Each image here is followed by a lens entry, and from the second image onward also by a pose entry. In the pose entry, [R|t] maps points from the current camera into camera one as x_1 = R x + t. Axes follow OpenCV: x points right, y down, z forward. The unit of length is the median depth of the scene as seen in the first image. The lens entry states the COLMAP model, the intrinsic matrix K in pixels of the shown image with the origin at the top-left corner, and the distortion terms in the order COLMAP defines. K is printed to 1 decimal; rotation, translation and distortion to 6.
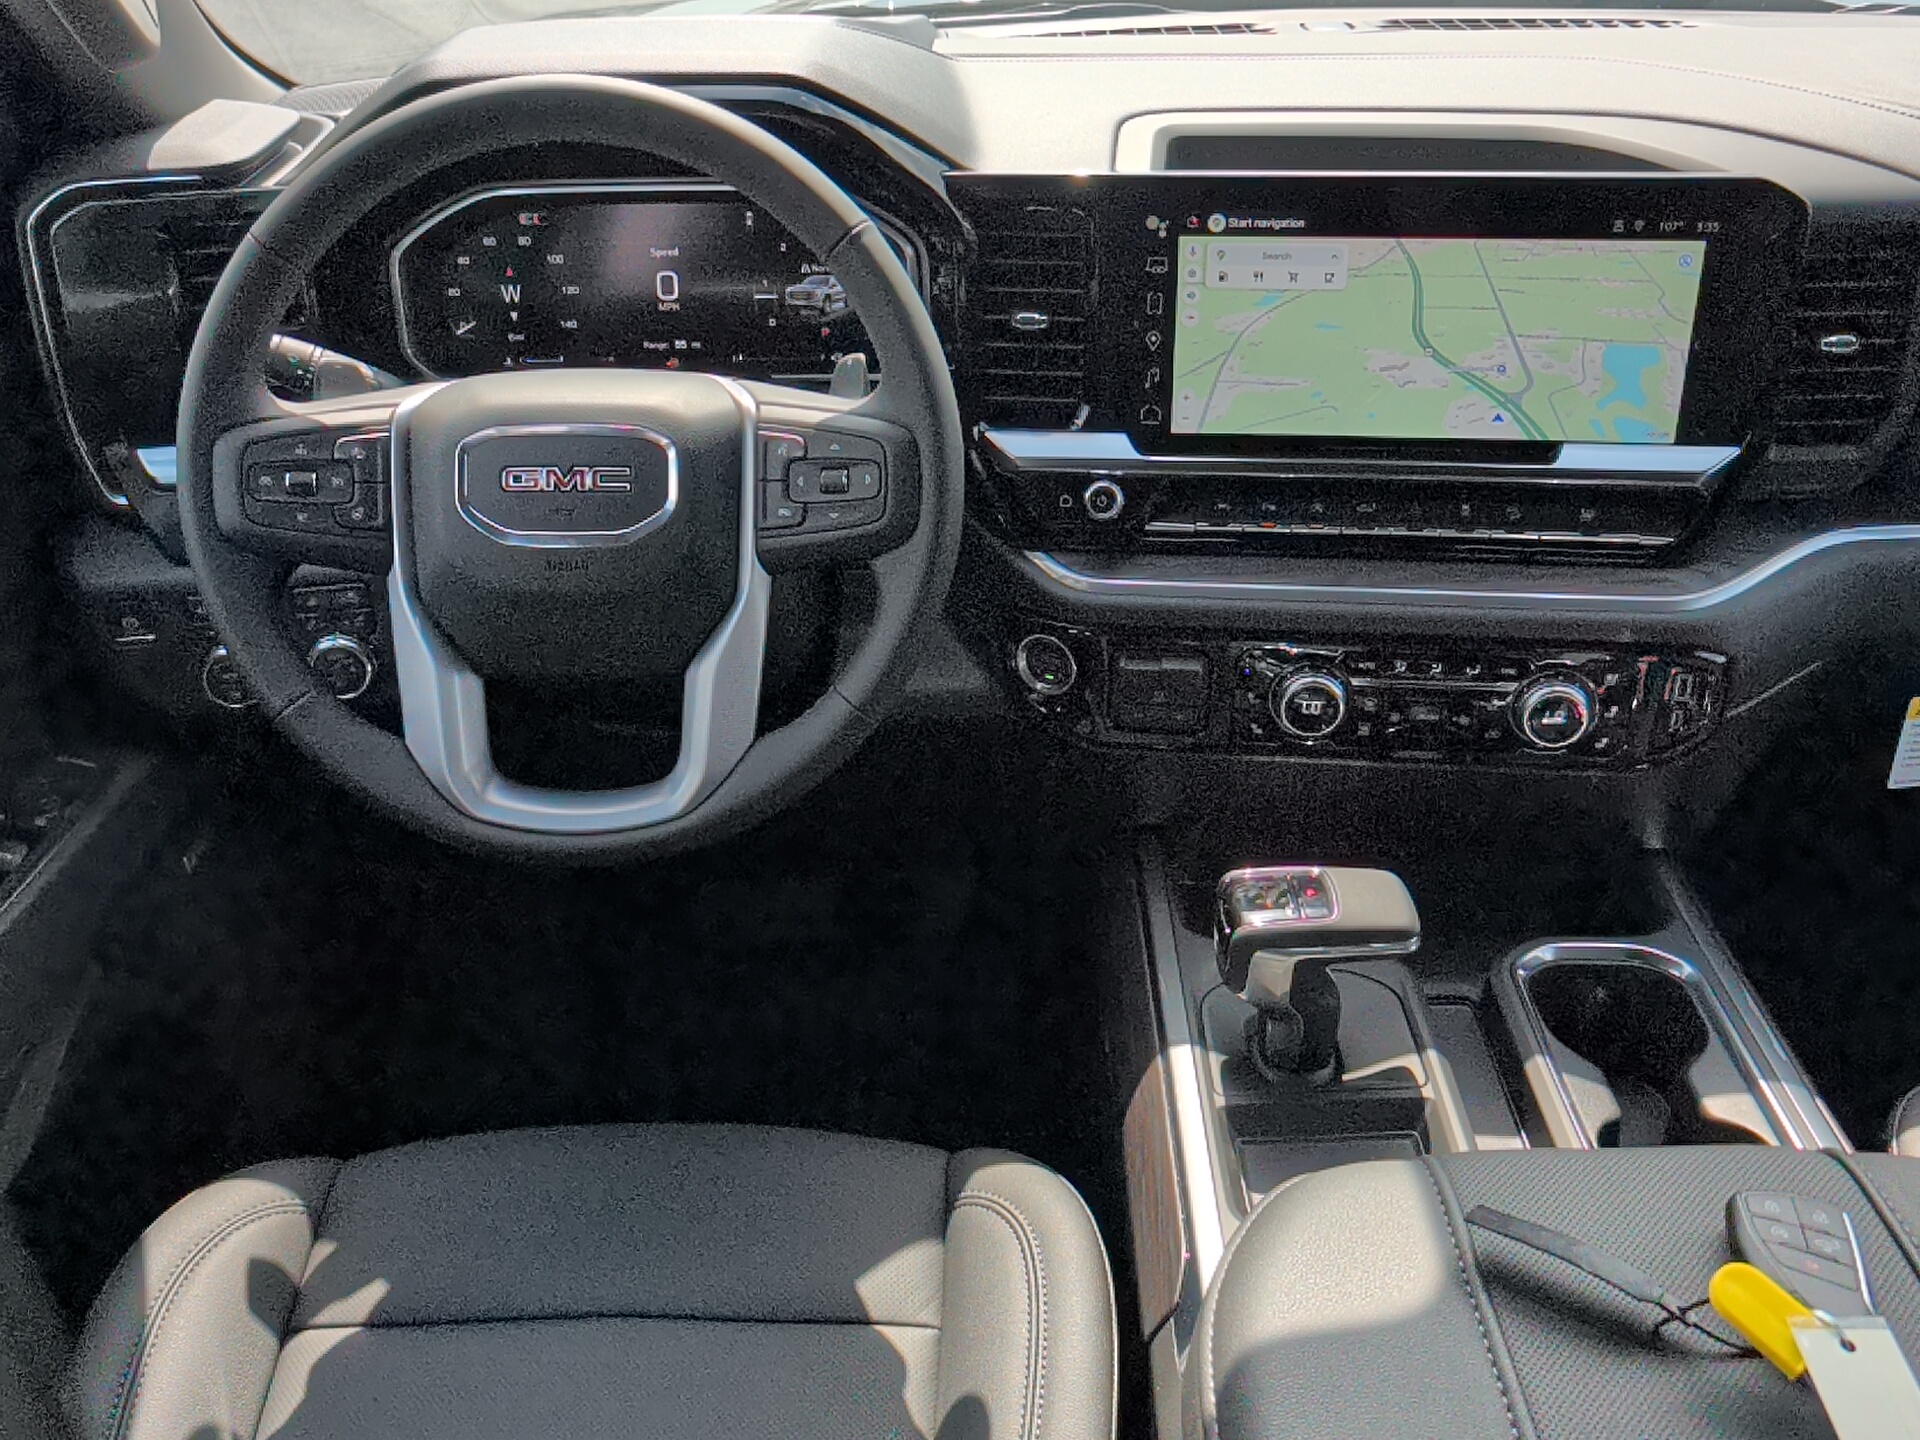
lens RADIAL K [[1688.1, 0, 933.7], [0, 1688.1, 703.8], [0, 0, 1]] dist [0.034610, -0.104809]
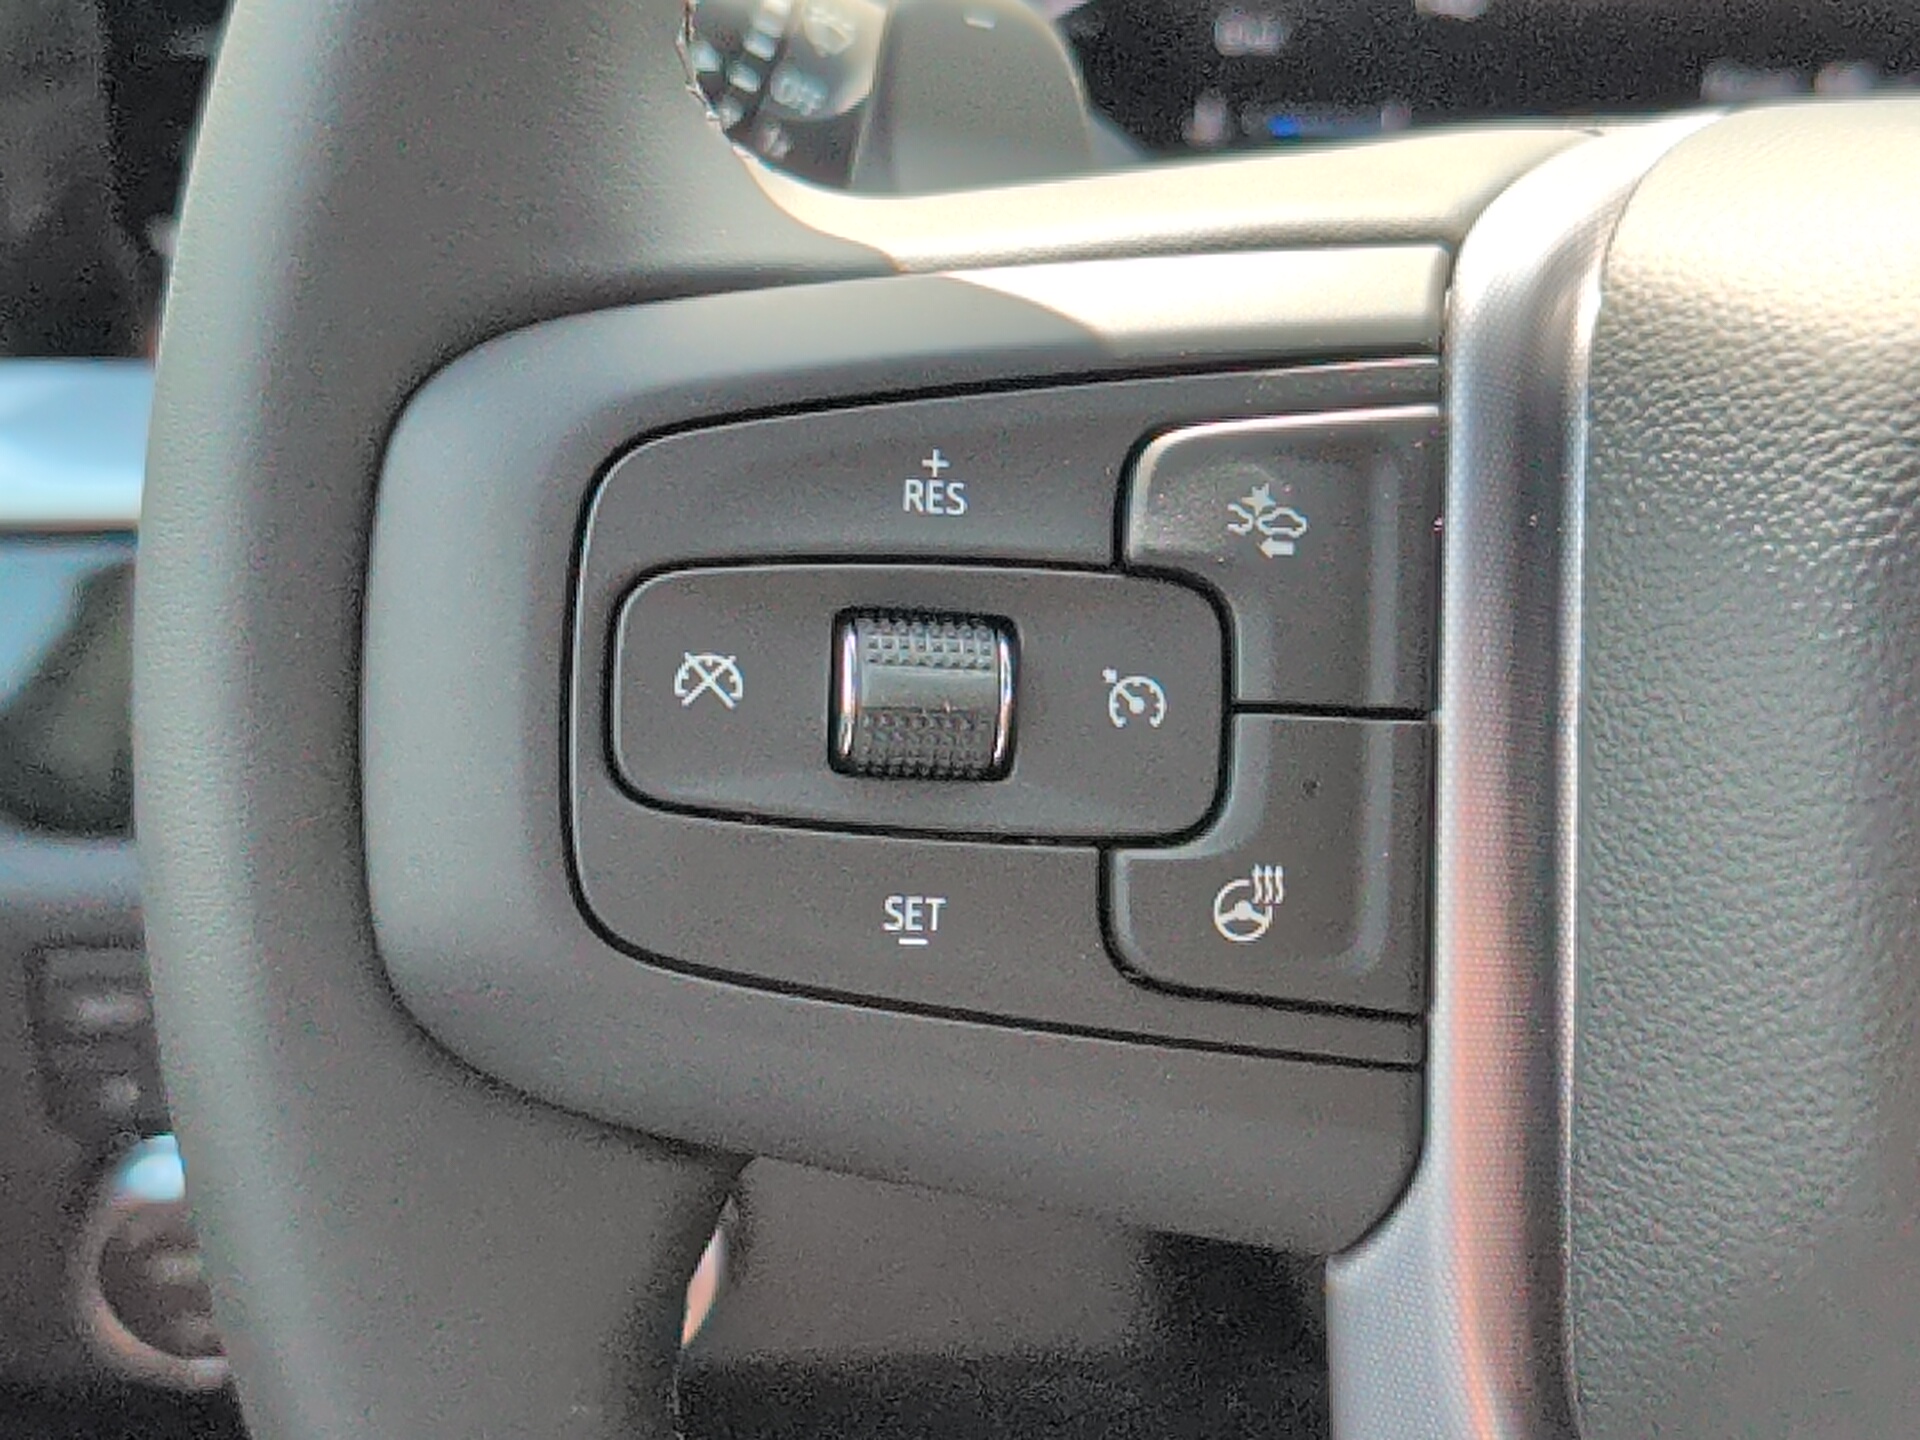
lens RADIAL K [[2481.0, 0, 960.0], [0, 2481.0, 720.0], [0, 0, 1]] dist [0.140012, -0.601511]
pose [[0.998339, 0.053449, -0.021503, -0.331678], [-0.053724, 0.998479, -0.012389, -0.114483], [0.020809, 0.013523, 0.999692, 0.700473]]
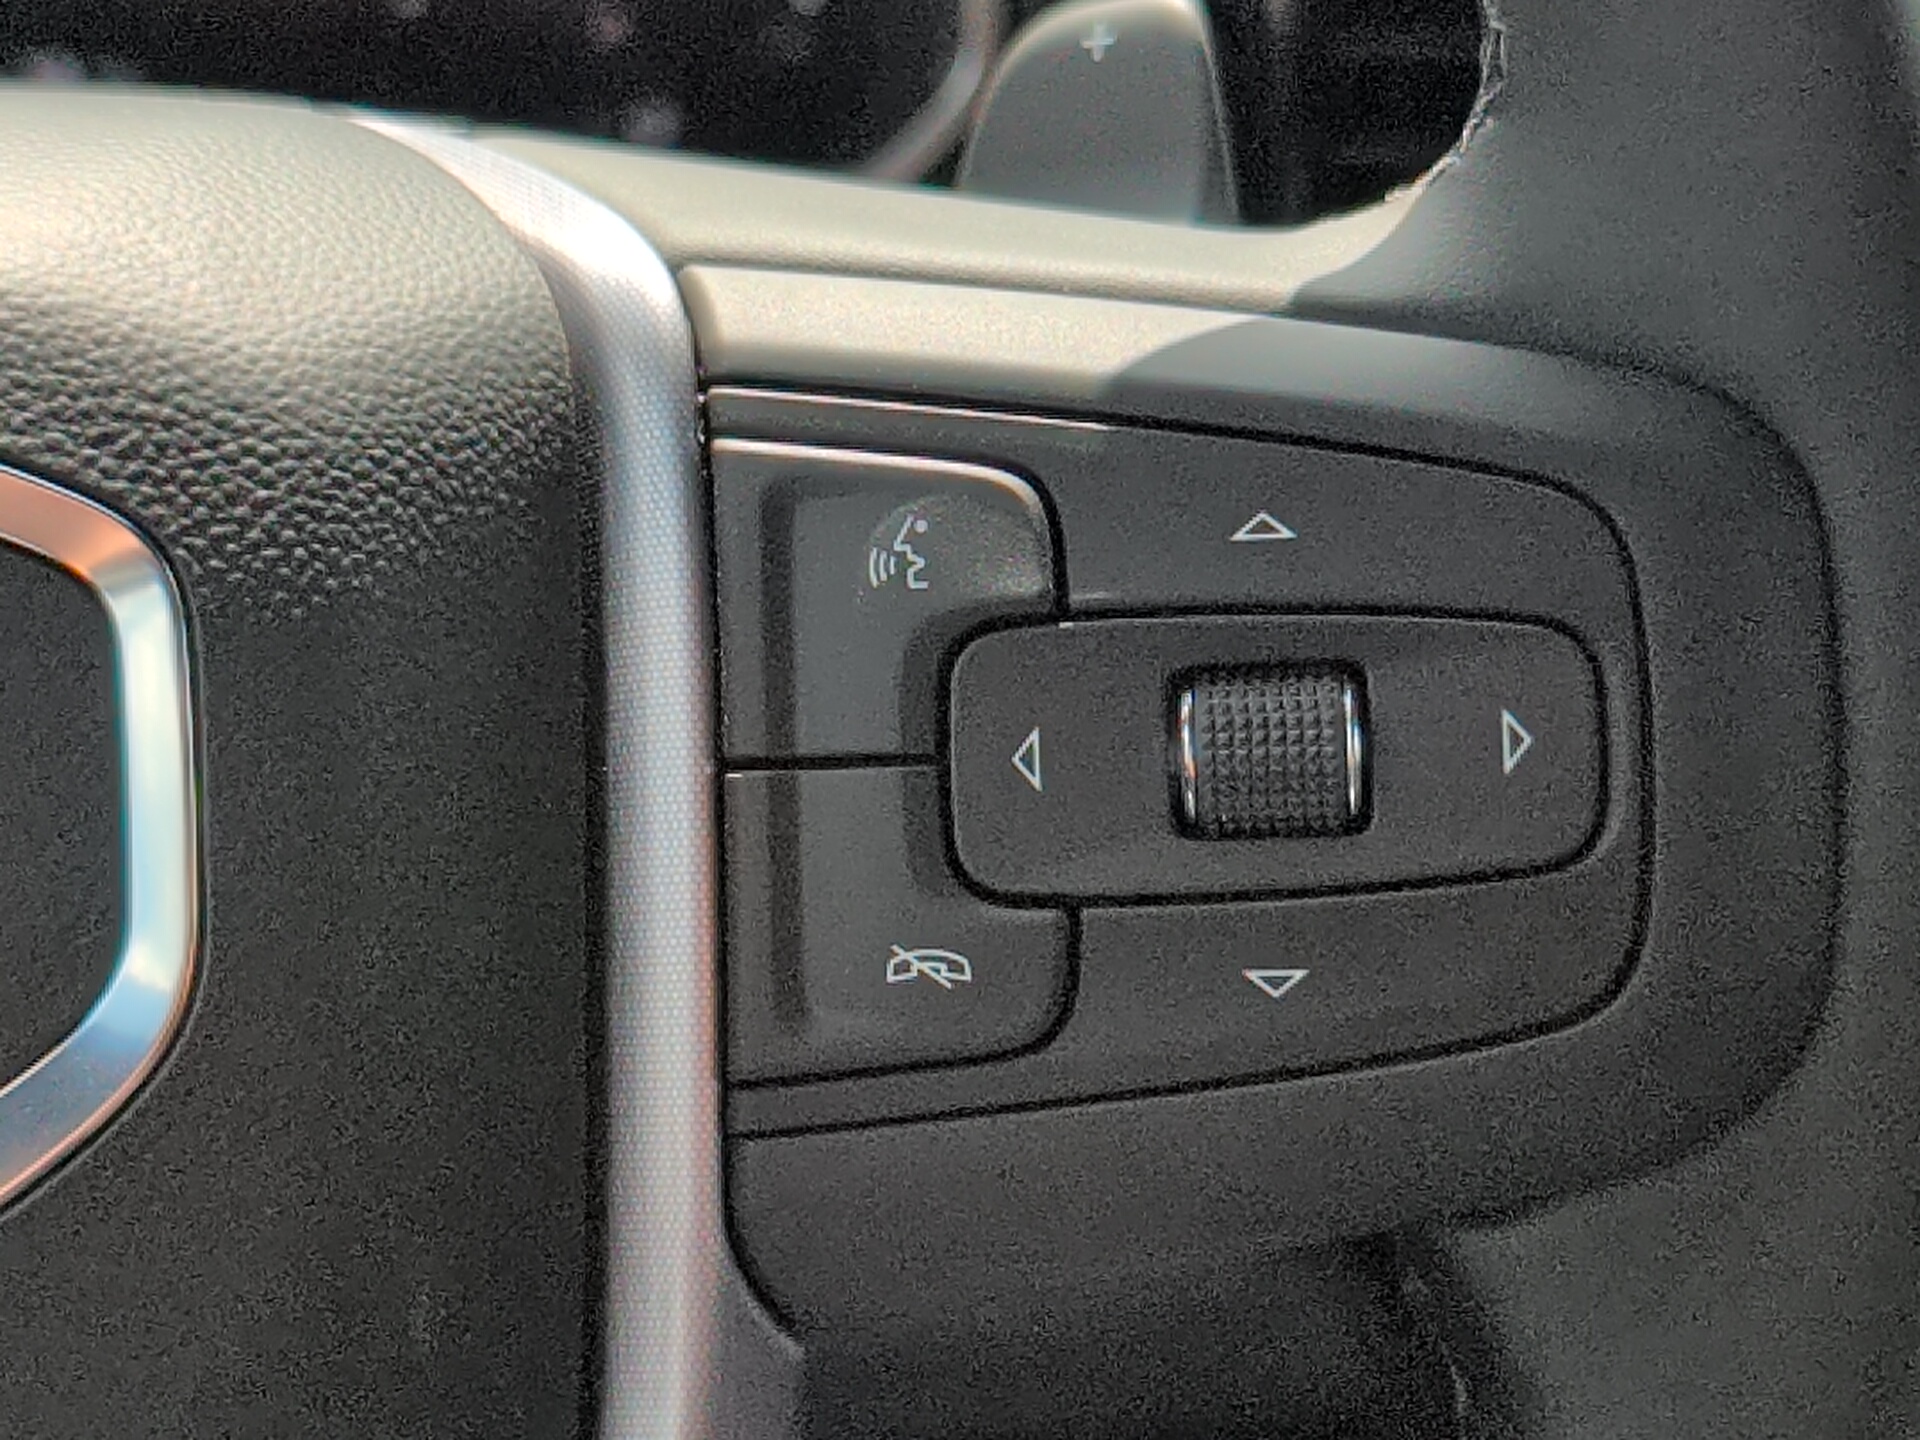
lens RADIAL K [[2481.0, 0, 960.0], [0, 2481.0, 720.0], [0, 0, 1]] dist [0.140012, -0.601511]
pose [[0.982482, -0.041908, 0.181583, -0.113442], [0.045345, 0.998862, -0.014813, -0.119638], [-0.180755, 0.022787, 0.983264, 0.705307]]
